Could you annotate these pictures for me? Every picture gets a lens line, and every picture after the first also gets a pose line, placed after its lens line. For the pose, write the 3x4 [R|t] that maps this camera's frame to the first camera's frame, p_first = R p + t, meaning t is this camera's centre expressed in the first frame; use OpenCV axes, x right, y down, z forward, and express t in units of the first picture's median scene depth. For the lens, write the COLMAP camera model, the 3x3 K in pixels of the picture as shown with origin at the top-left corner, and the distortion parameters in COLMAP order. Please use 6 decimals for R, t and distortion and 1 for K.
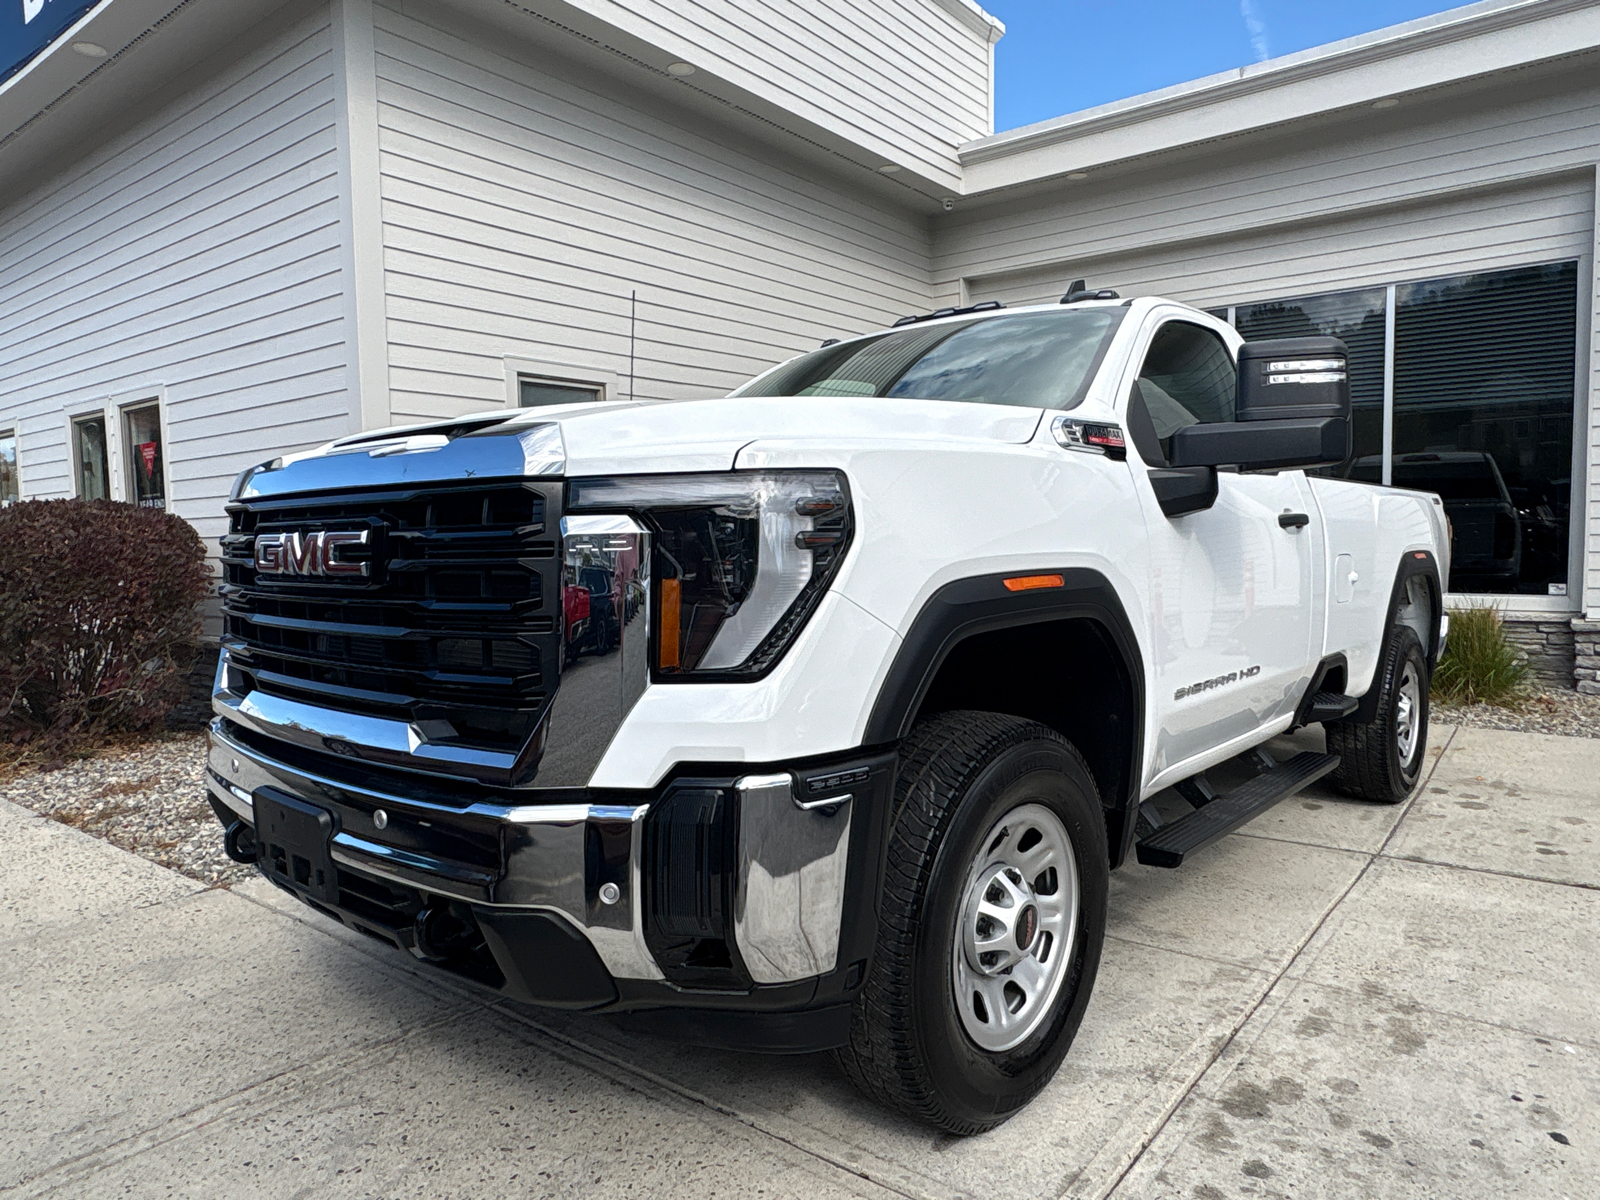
lens RADIAL K [[1037.6, 0, 808.2], [0, 1037.6, 606.3], [0, 0, 1]] dist [0.008670, -0.003392]
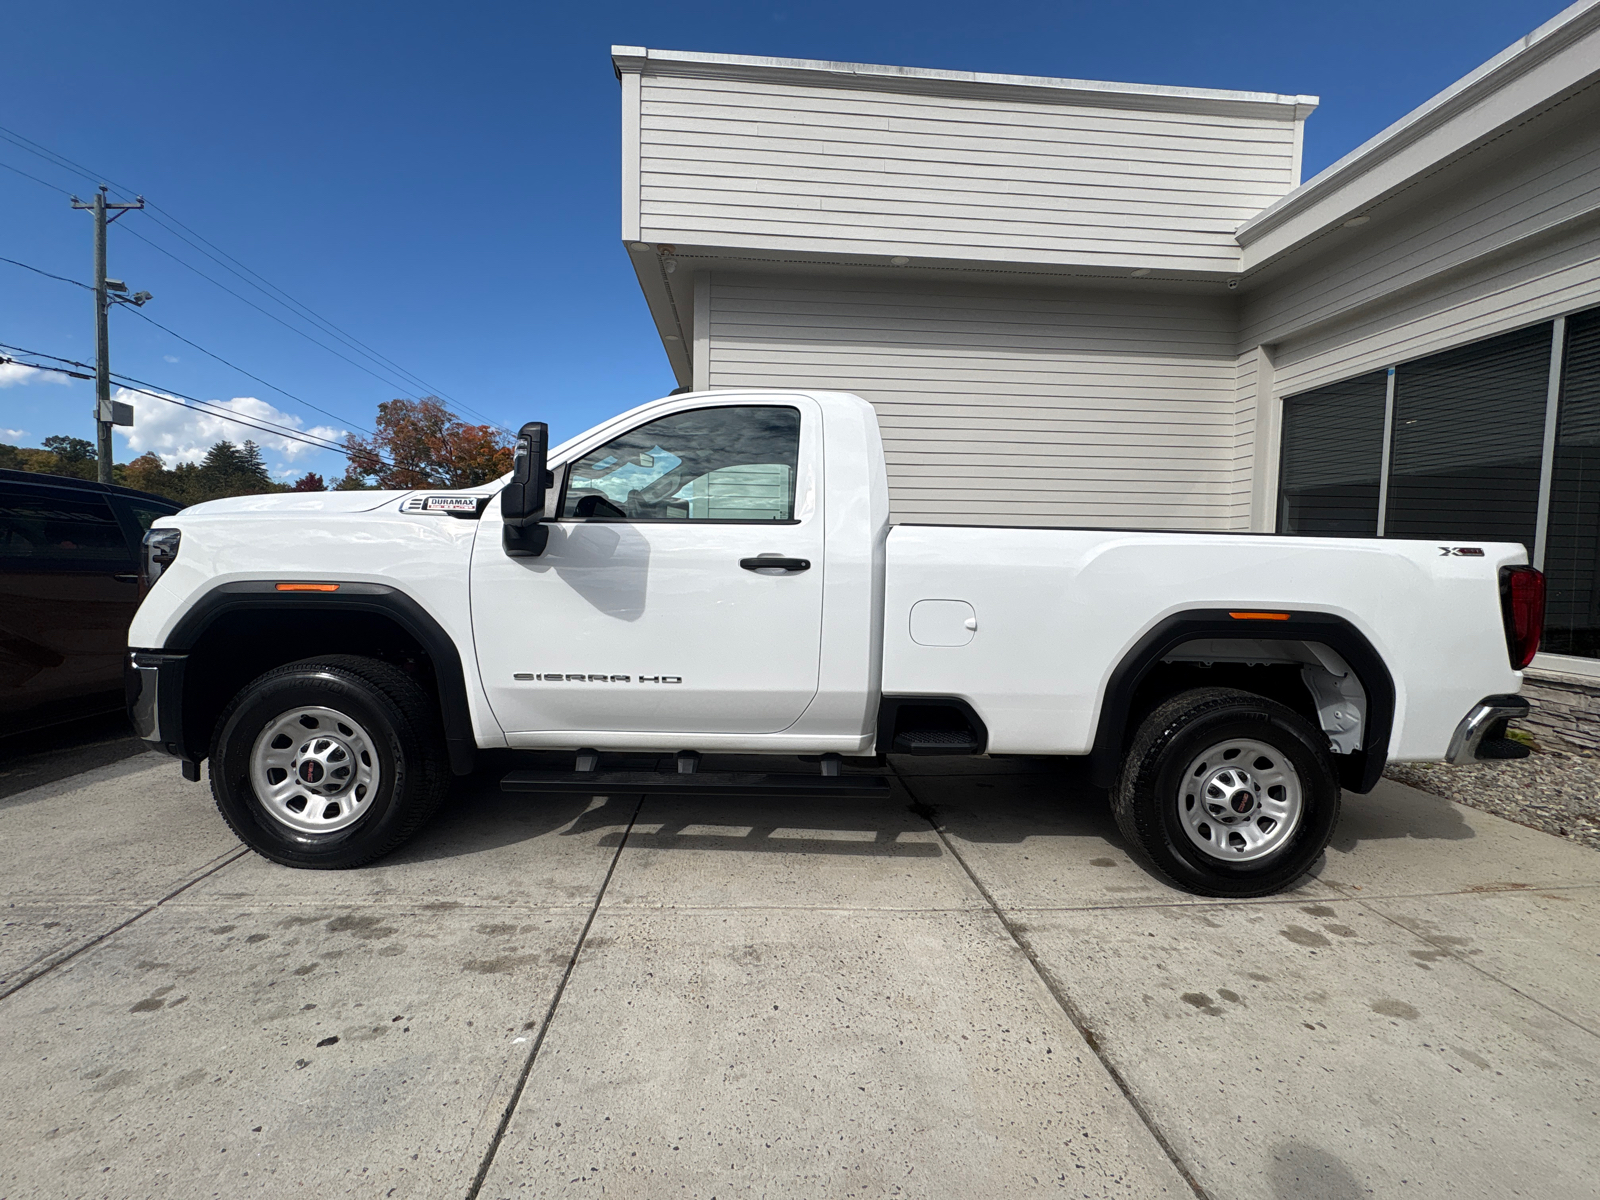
lens RADIAL K [[637.6, 0, 792.8], [0, 637.6, 601.7], [0, 0, 1]] dist [0.001806, 0.000052]
pose [[0.671188, 0.078933, -0.737073, 1.278920], [-0.082103, 0.996113, 0.031909, -0.081567], [0.736727, 0.039100, 0.675059, 0.674478]]
